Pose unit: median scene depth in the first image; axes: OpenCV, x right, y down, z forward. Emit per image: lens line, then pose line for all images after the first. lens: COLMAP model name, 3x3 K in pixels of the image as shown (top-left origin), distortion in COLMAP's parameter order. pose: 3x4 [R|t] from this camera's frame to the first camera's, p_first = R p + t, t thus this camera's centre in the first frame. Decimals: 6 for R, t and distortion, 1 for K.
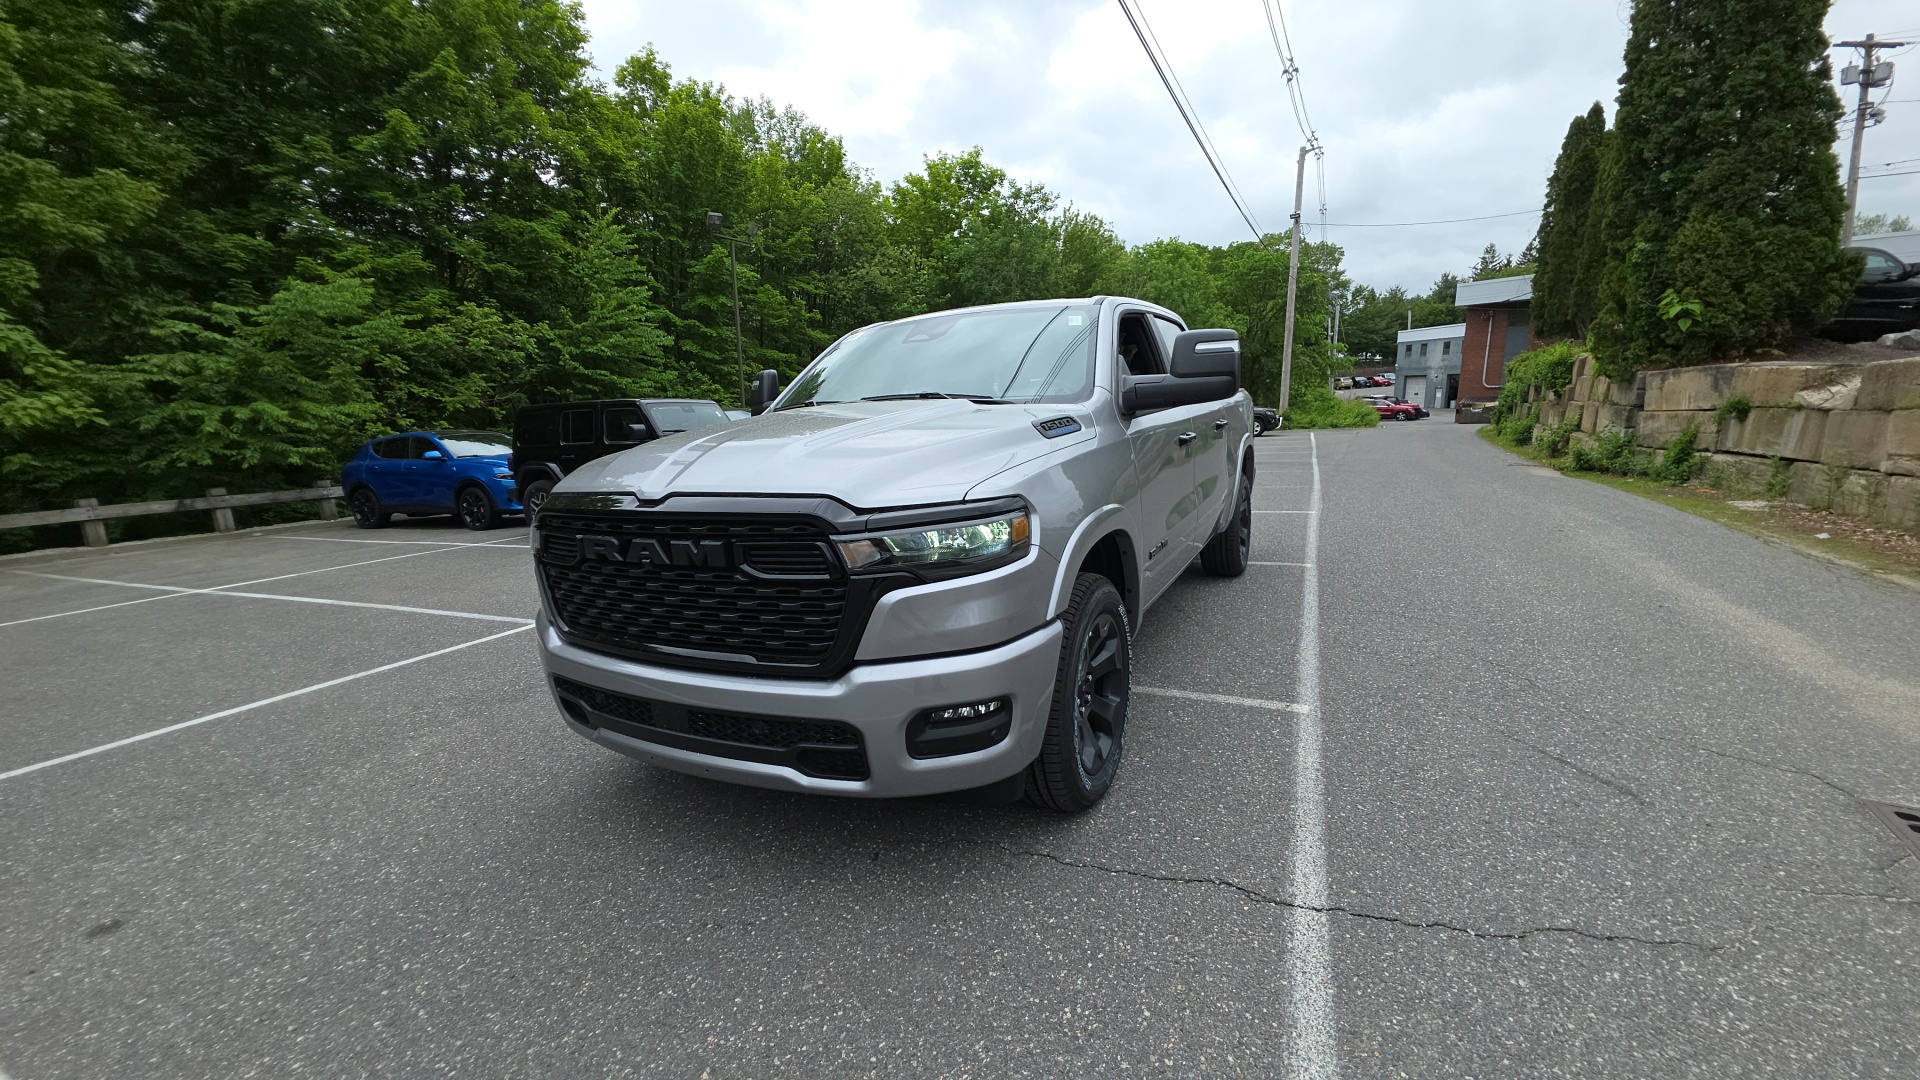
lens RADIAL K [[760.5, 0, 952.2], [0, 760.5, 536.4], [0, 0, 1]] dist [0.013248, -0.007646]
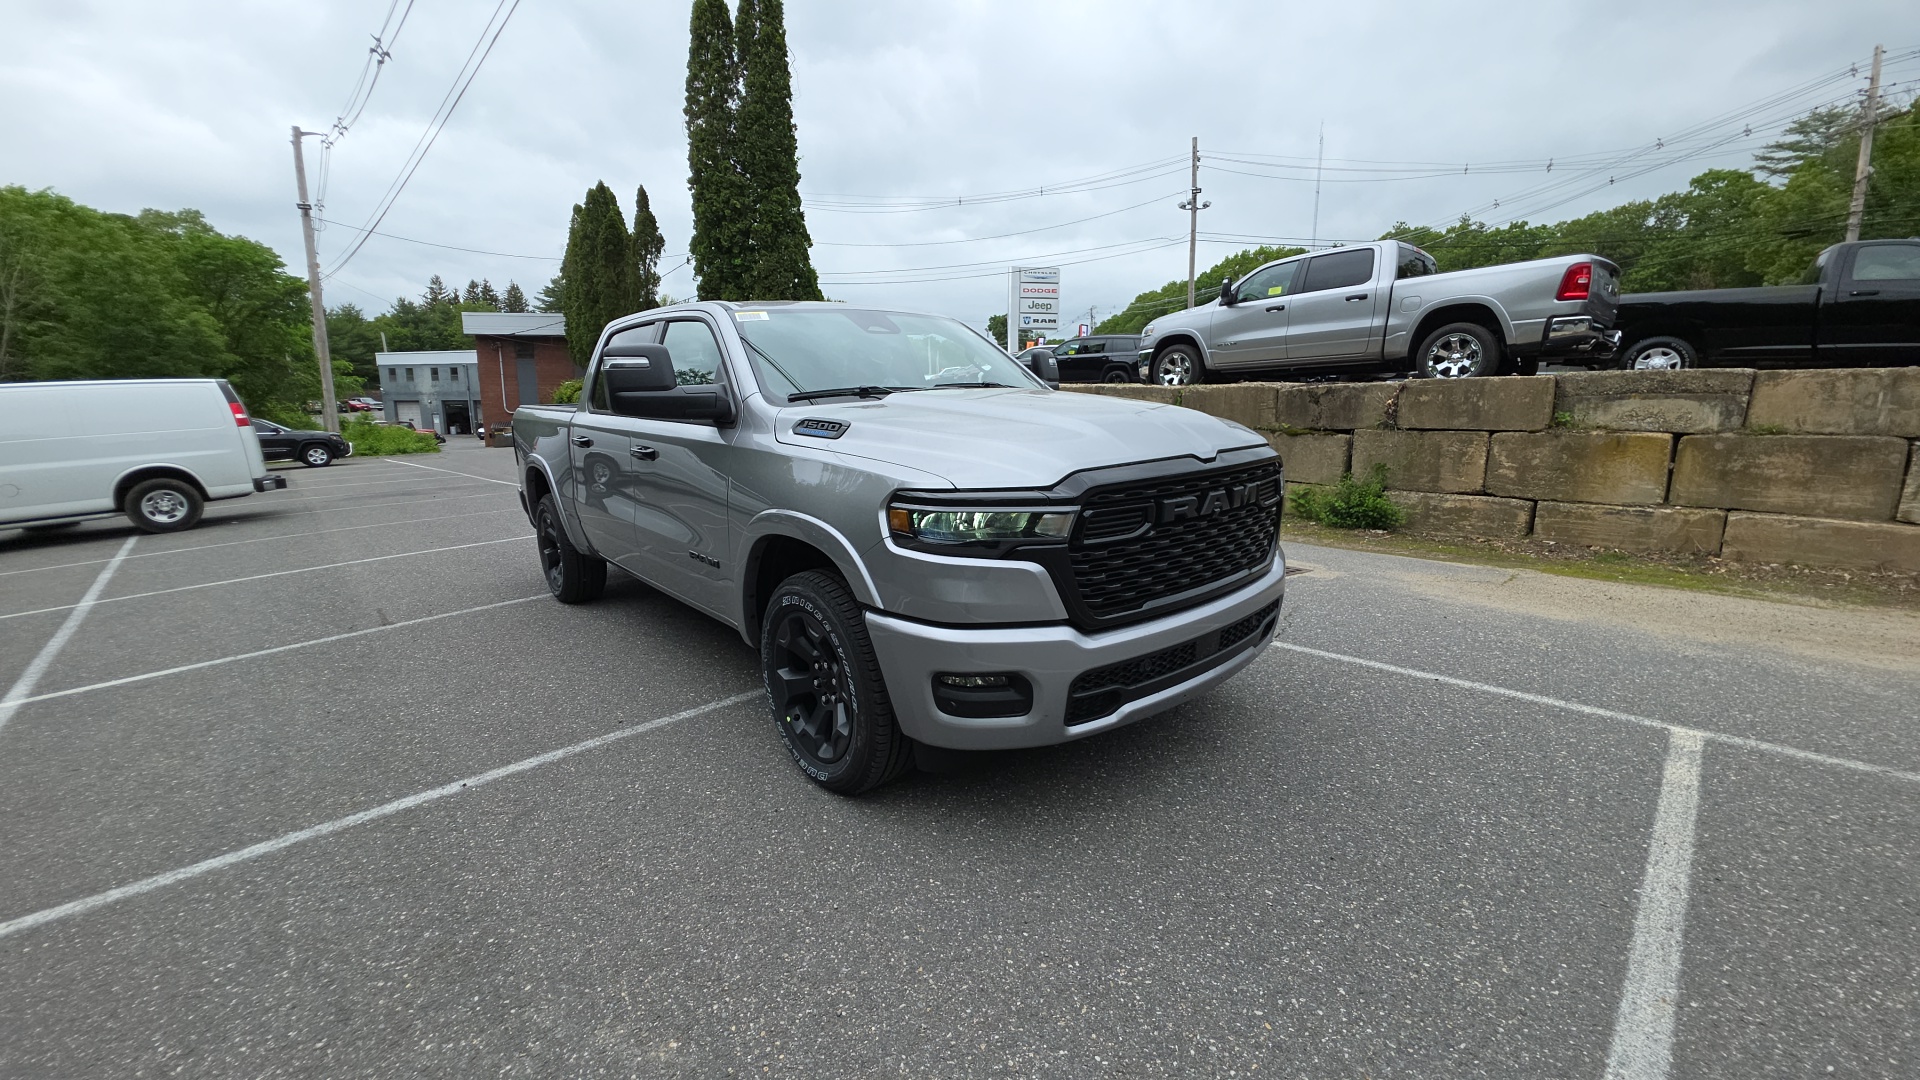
lens RADIAL K [[760.5, 0, 950.2], [0, 760.5, 537.3], [0, 0, 1]] dist [0.013248, -0.007646]
pose [[0.375597, -0.134685, 0.916944, -0.279226], [0.165909, 0.983173, 0.076453, -0.014324], [-0.911812, 0.123413, 0.391622, 0.157600]]
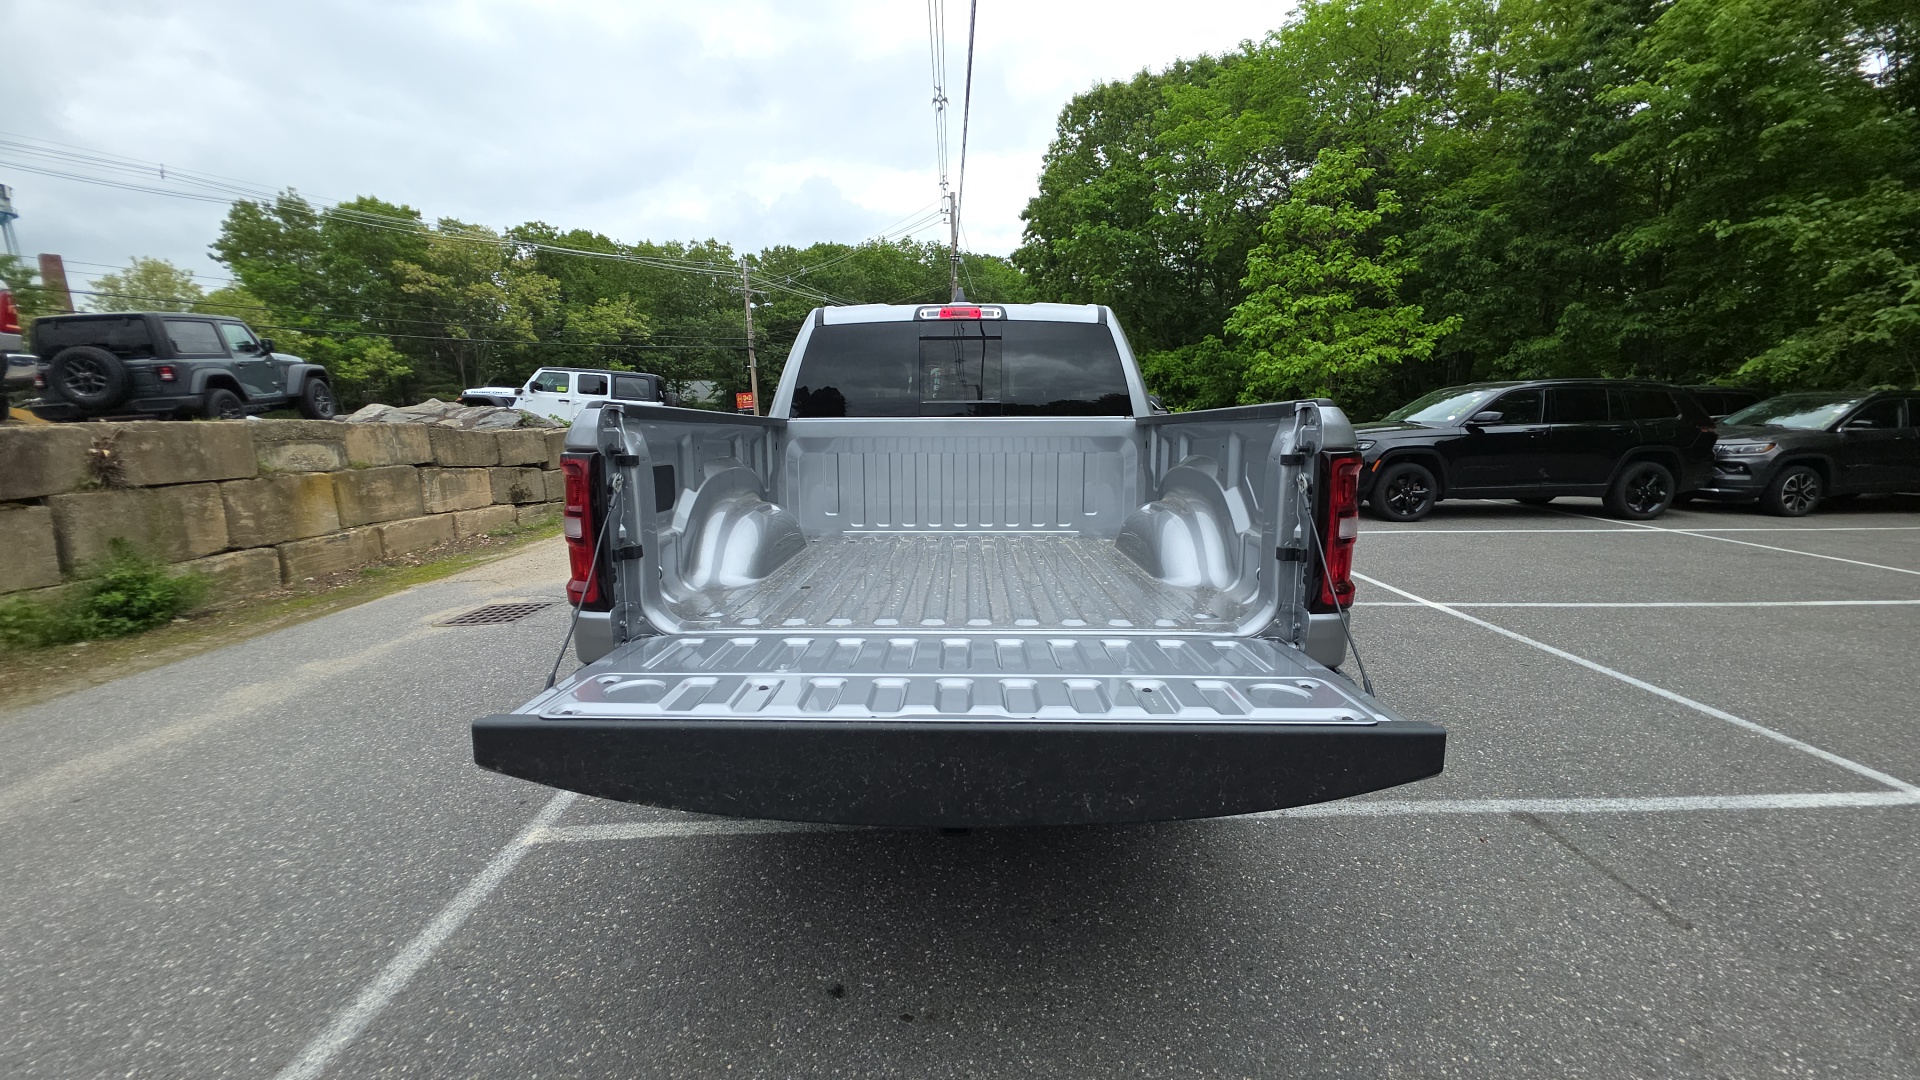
lens RADIAL K [[760.5, 0, 950.8], [0, 760.5, 537.9], [0, 0, 1]] dist [0.013248, -0.007646]
pose [[-0.892315, 0.125429, -0.433639, 0.207420], [-0.022991, 0.946748, 0.321154, -0.126098], [0.450828, 0.296540, -0.841913, 0.688442]]
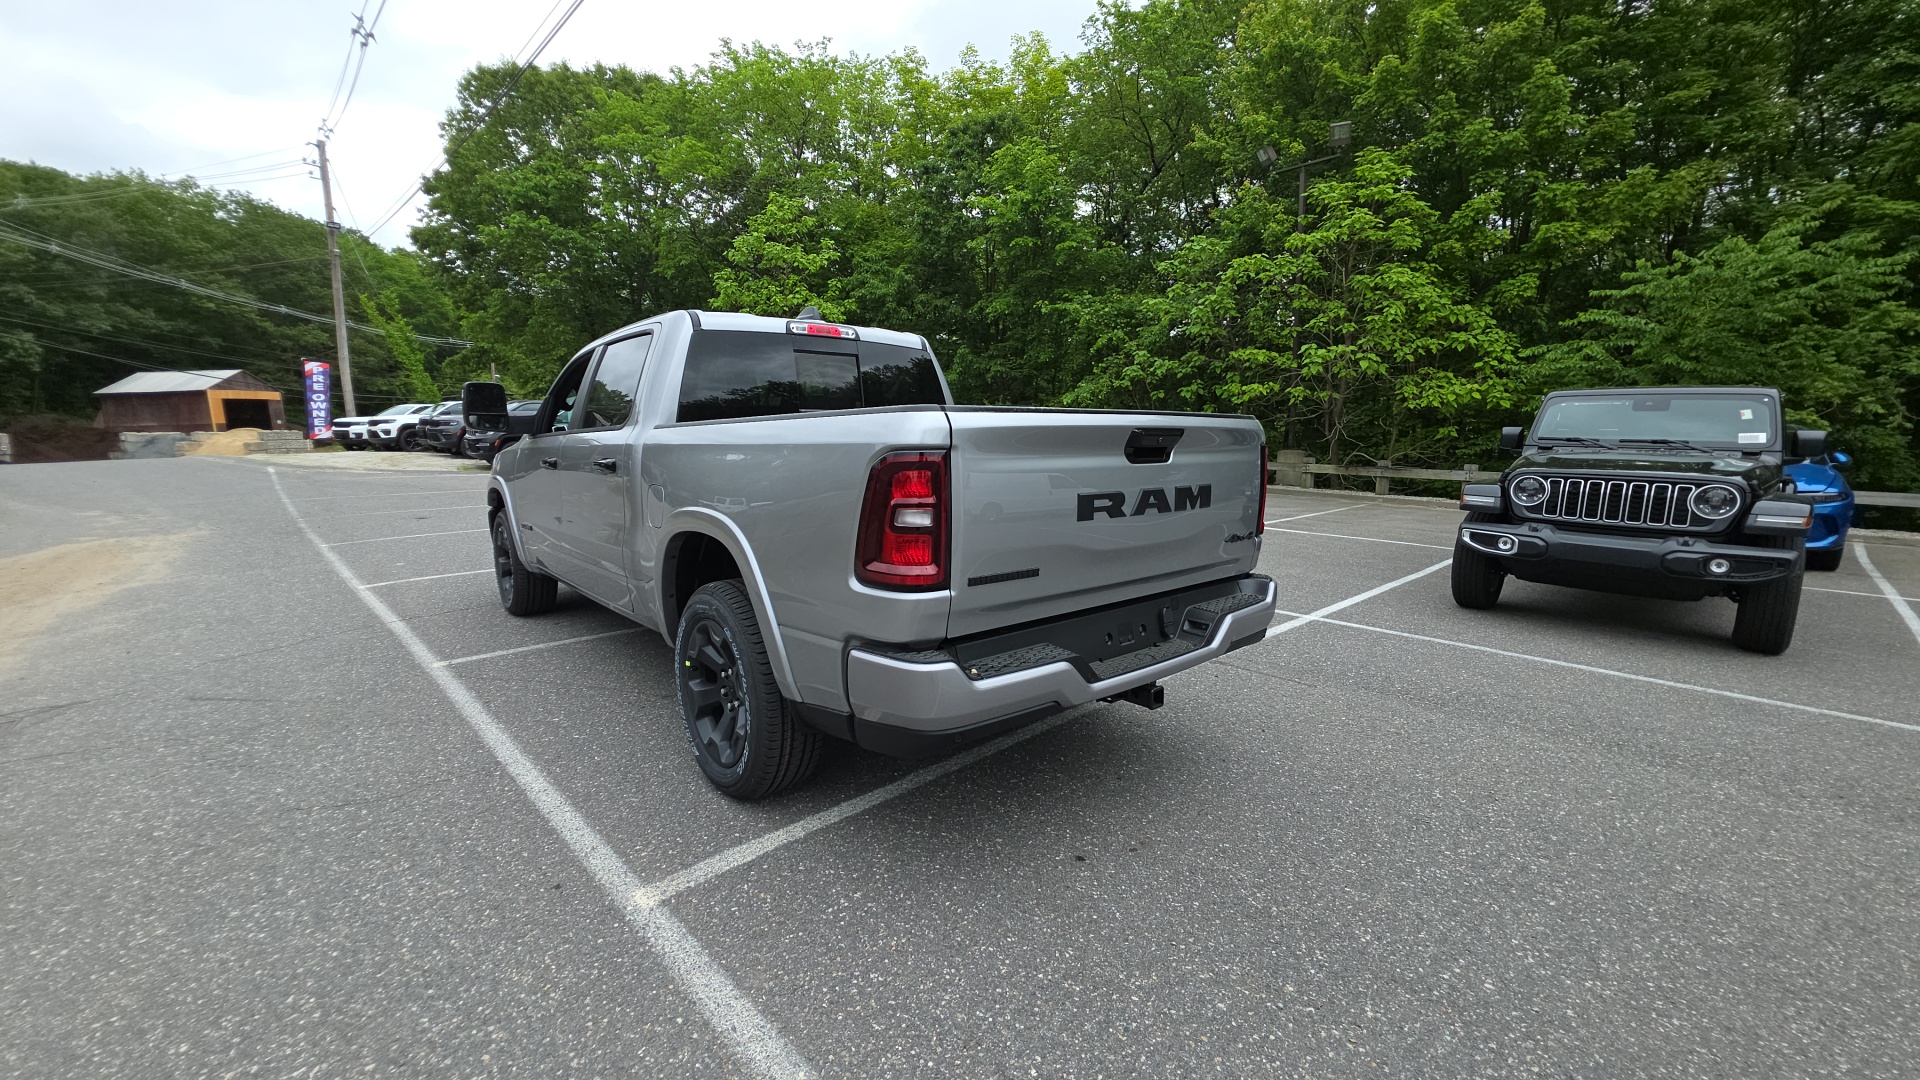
lens RADIAL K [[760.5, 0, 950.7], [0, 760.5, 536.8], [0, 0, 1]] dist [0.013248, -0.007646]
pose [[-0.372128, 0.178857, -0.910786, 0.349469], [-0.134954, 0.960405, 0.243740, -0.116153], [0.918318, 0.213617, -0.333257, 0.596142]]
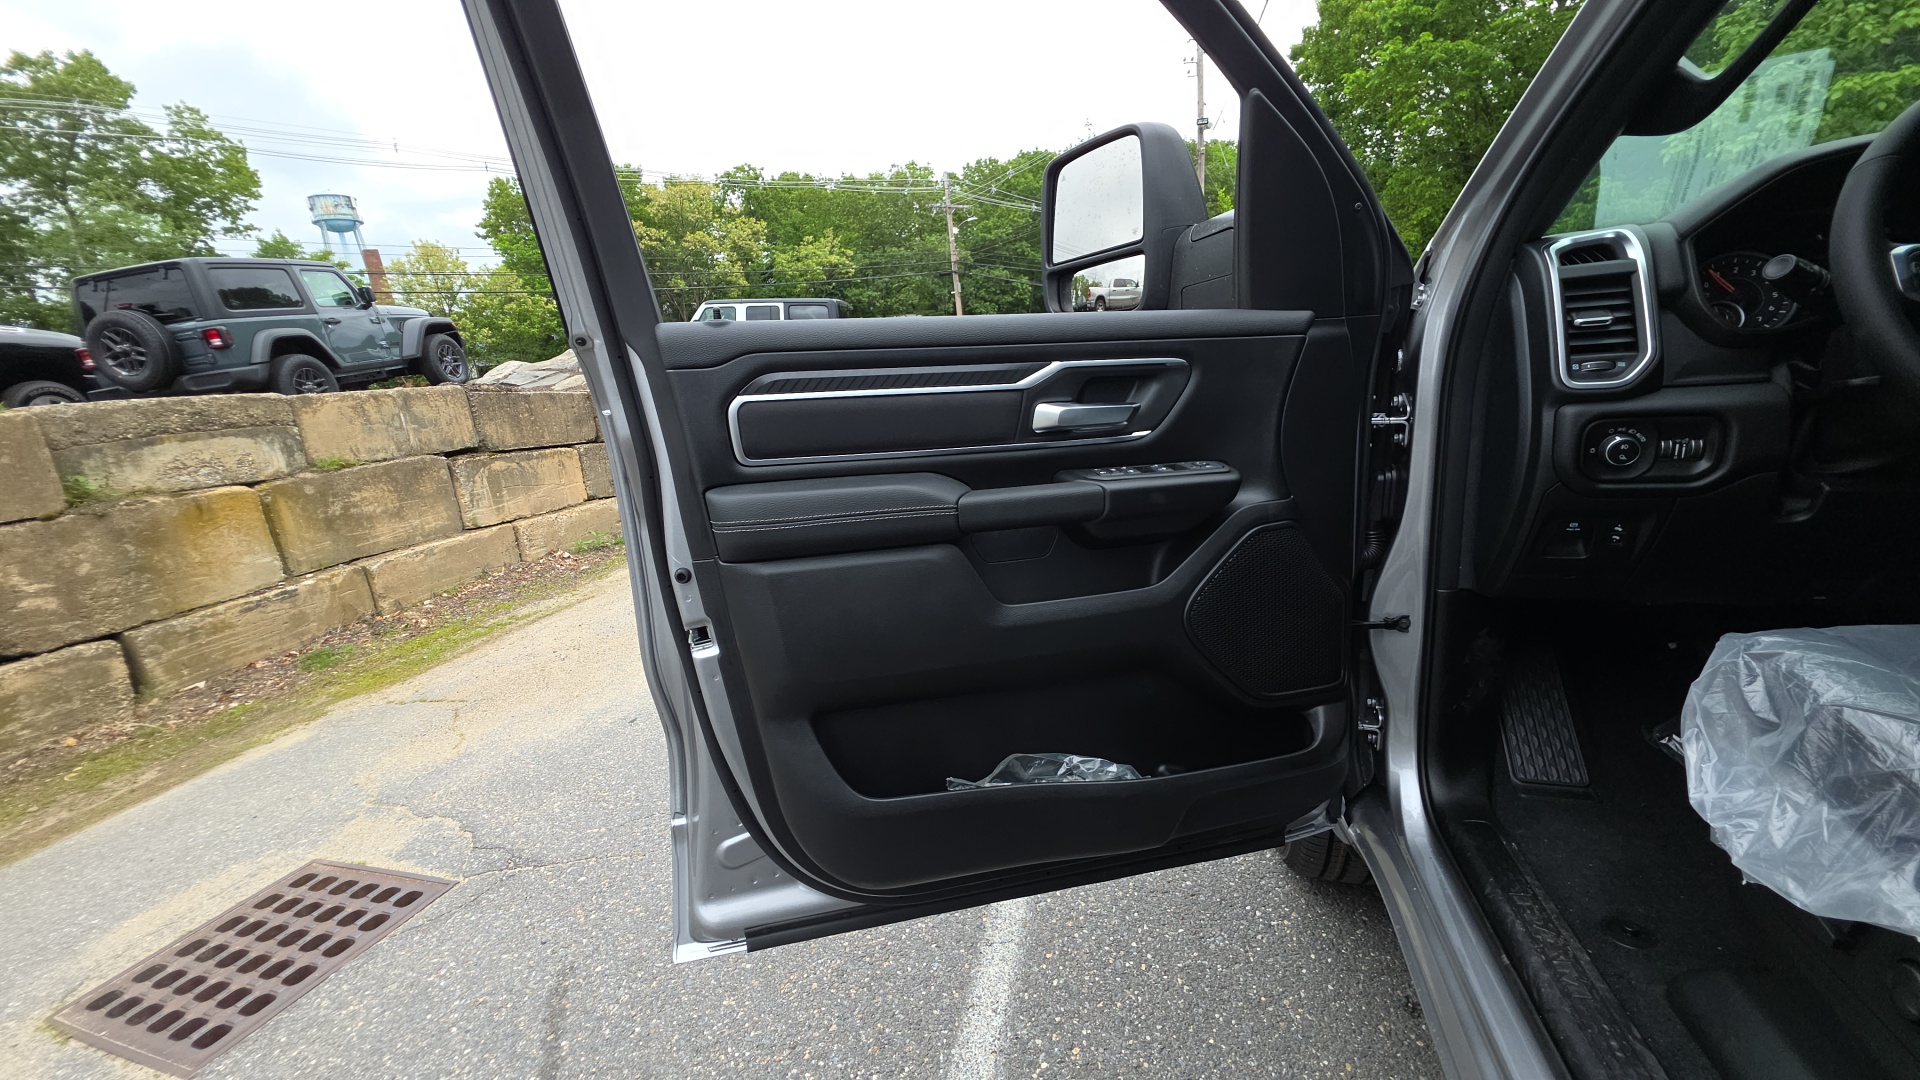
lens RADIAL K [[760.5, 0, 951.4], [0, 760.5, 538.2], [0, 0, 1]] dist [0.013248, -0.007646]
pose [[-0.971255, 0.171059, -0.165535, 0.124992], [0.092716, 0.912344, 0.398788, -0.054485], [0.219241, 0.371977, -0.901979, 0.322343]]
